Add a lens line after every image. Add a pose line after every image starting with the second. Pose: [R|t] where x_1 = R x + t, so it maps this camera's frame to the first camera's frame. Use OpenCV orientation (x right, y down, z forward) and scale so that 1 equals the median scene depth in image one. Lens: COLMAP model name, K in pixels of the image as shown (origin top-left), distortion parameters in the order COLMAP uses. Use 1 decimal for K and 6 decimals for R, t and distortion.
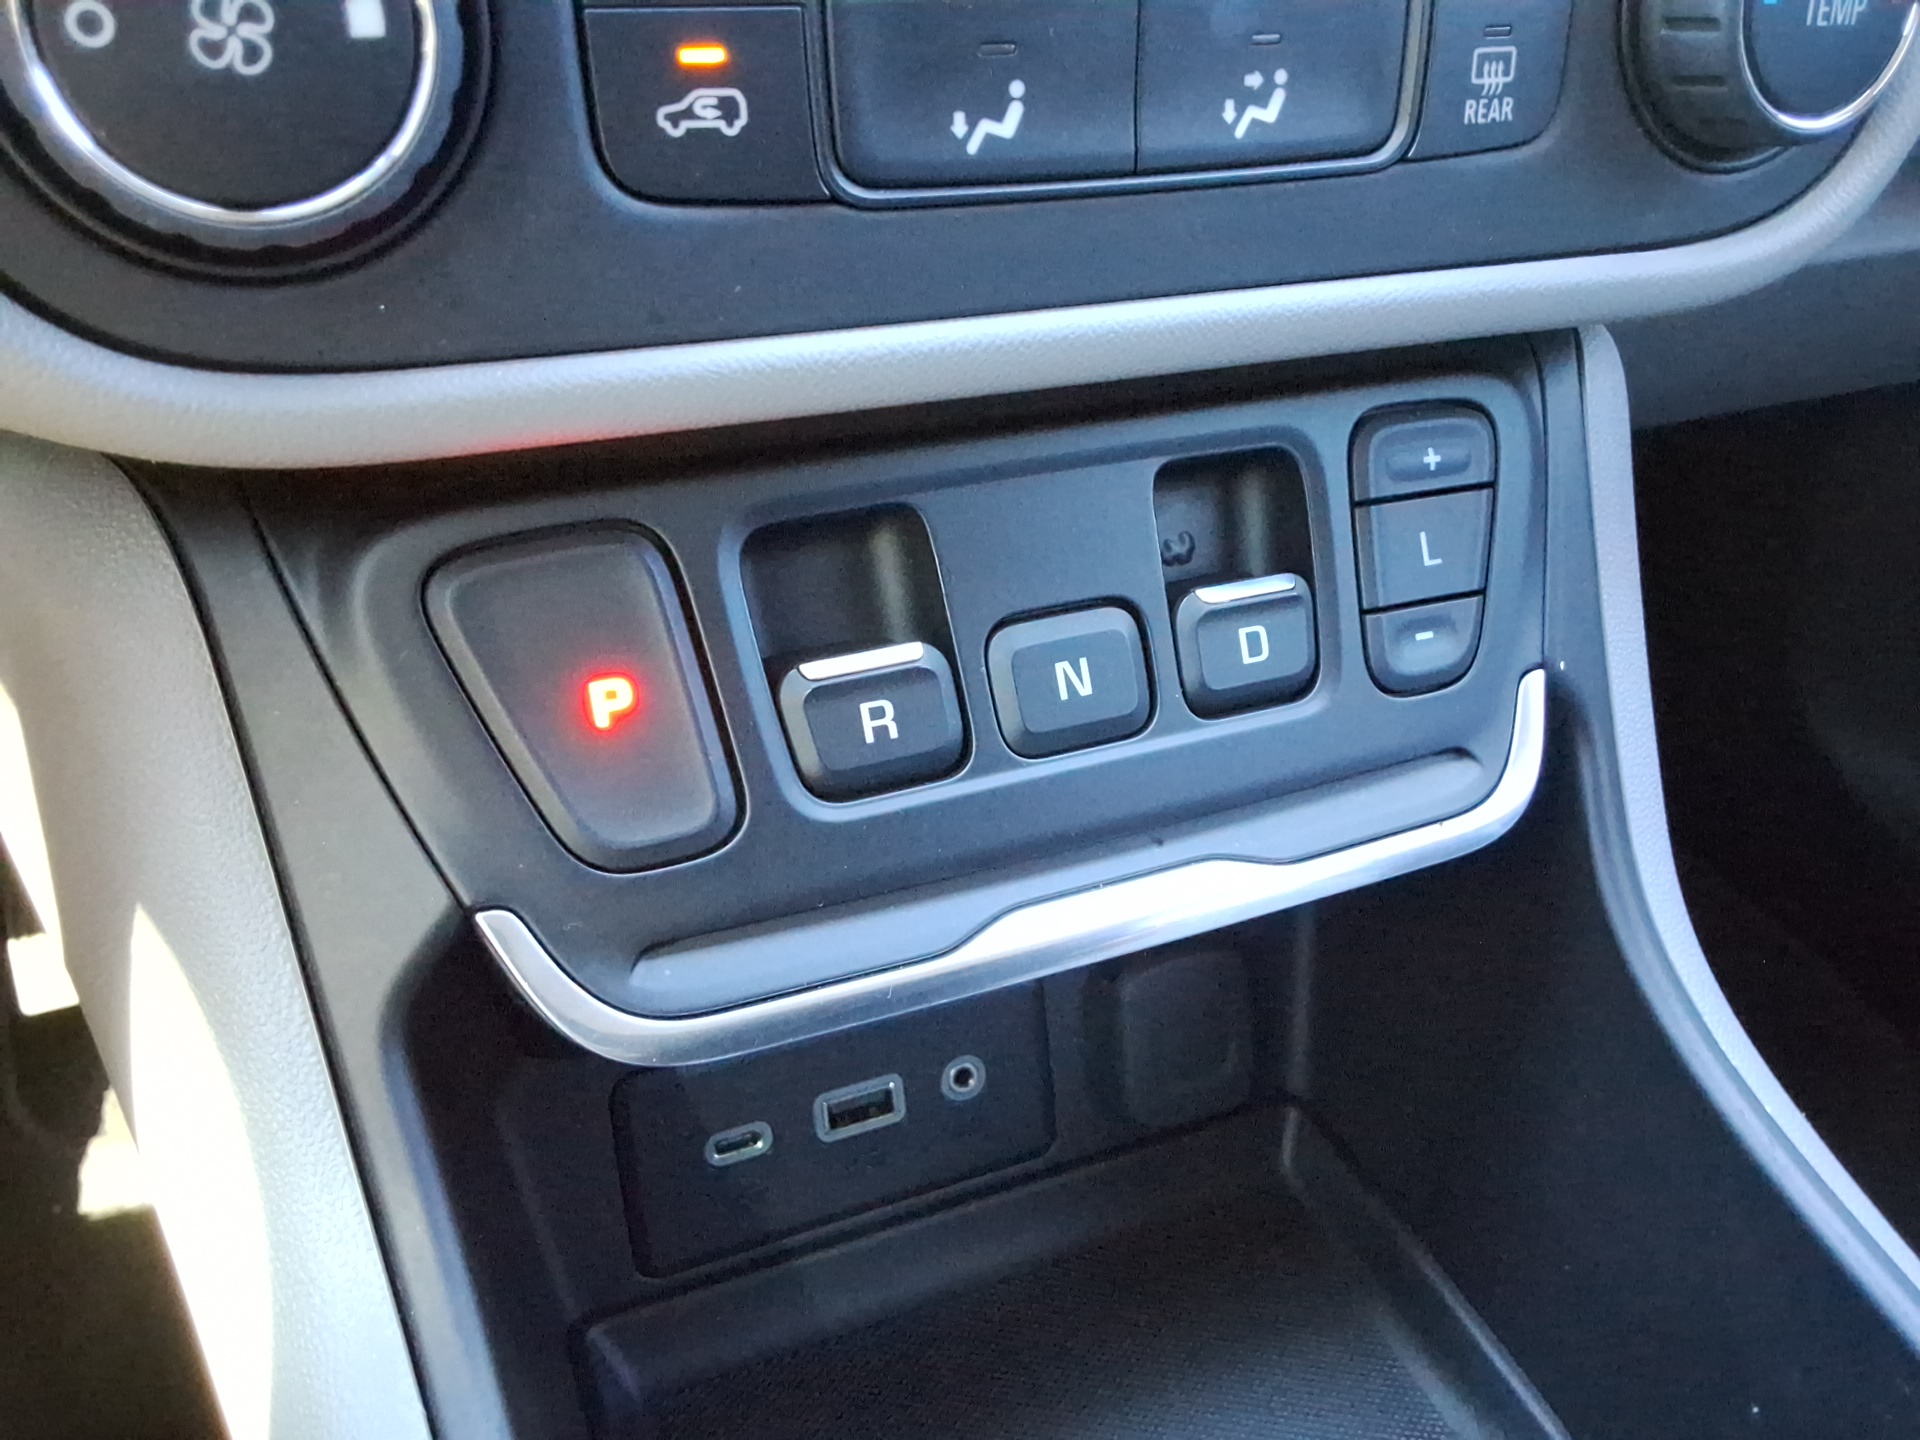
lens RADIAL K [[1552.4, 0, 982.0], [0, 1552.4, 719.4], [0, 0, 1]] dist [0.092333, -0.167848]
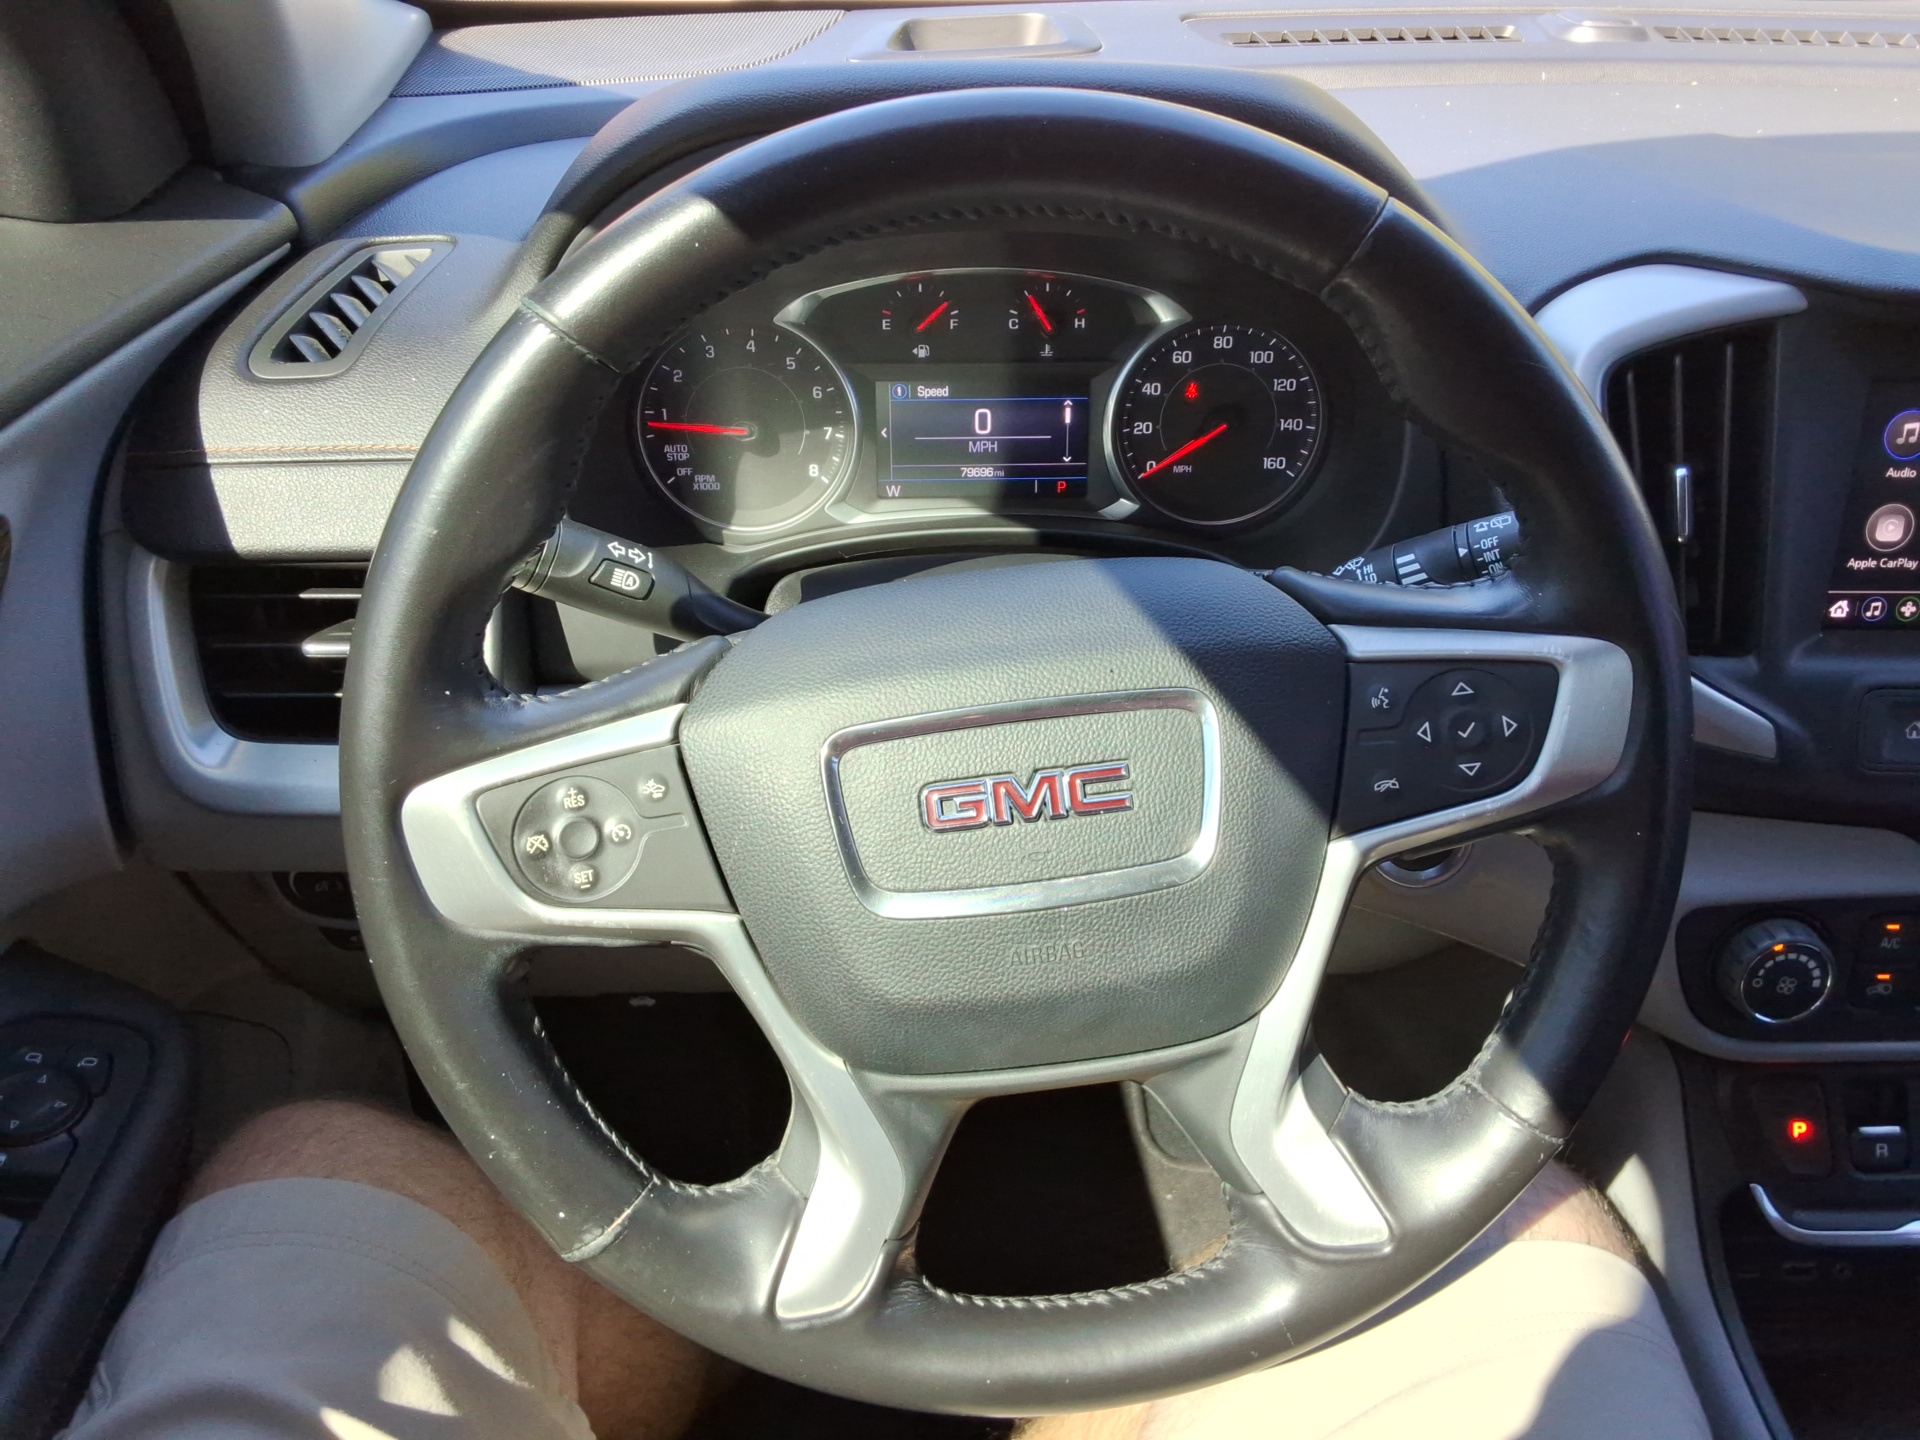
lens RADIAL K [[1522.6, 0, 971.5], [0, 1522.6, 711.0], [0, 0, 1]] dist [0.117966, -0.172649]
pose [[0.921285, 0.148555, -0.359397, -0.757545], [-0.178756, 0.982513, -0.052109, -0.374660], [0.345371, 0.112252, 0.931729, -2.609720]]
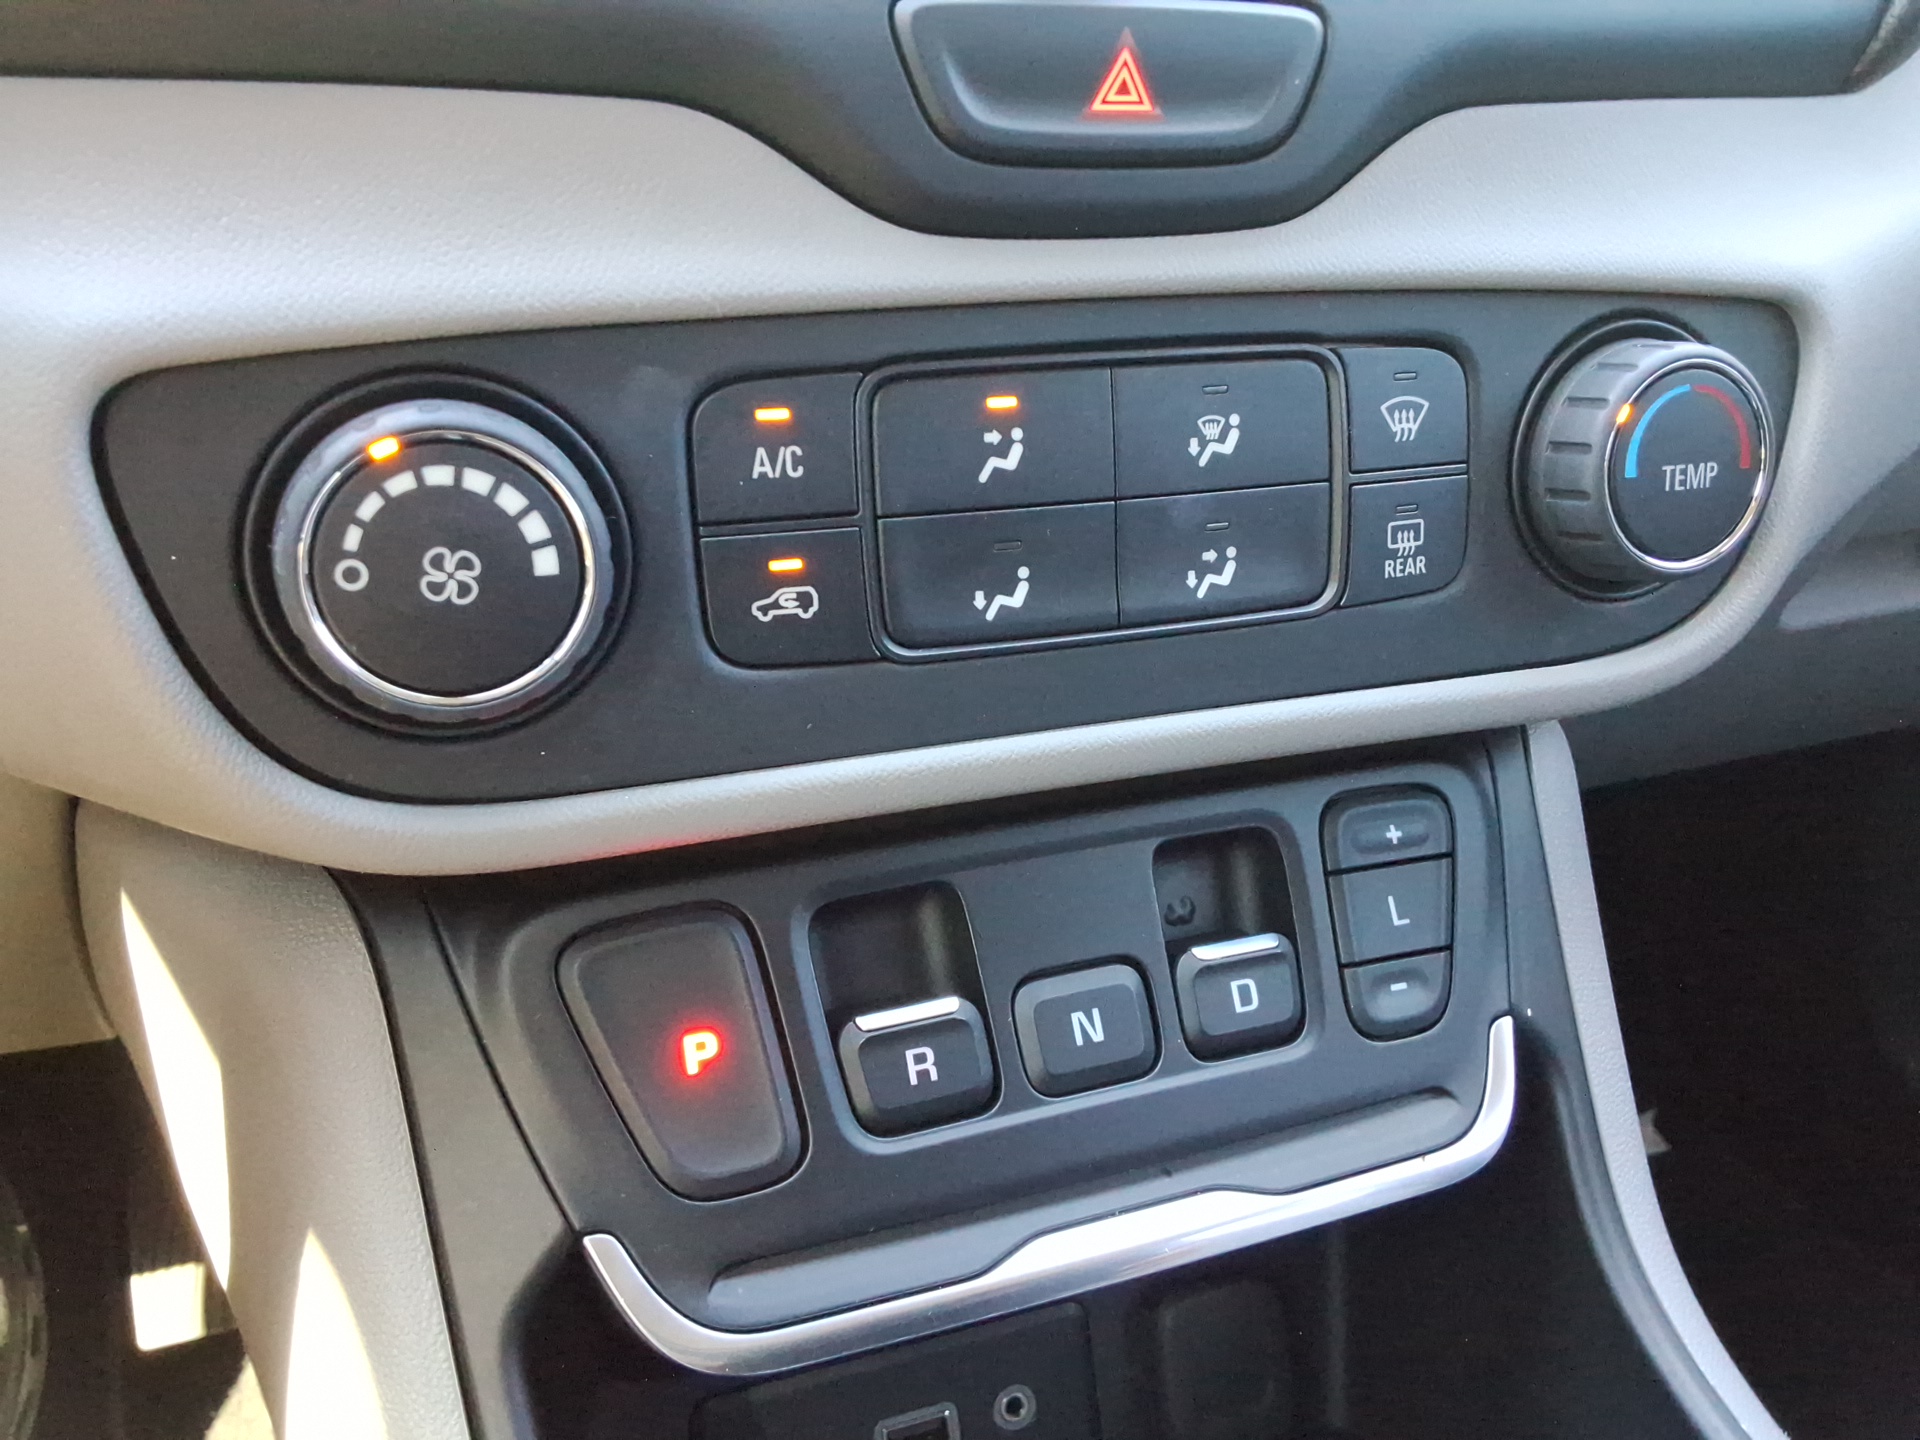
lens RADIAL K [[1522.6, 0, 971.5], [0, 1522.6, 711.0], [0, 0, 1]] dist [0.117966, -0.172649]
pose [[0.997958, -0.019304, -0.060883, 0.048748], [0.005859, 0.976880, -0.213708, -0.013287], [0.063601, 0.212915, 0.974999, -0.202577]]
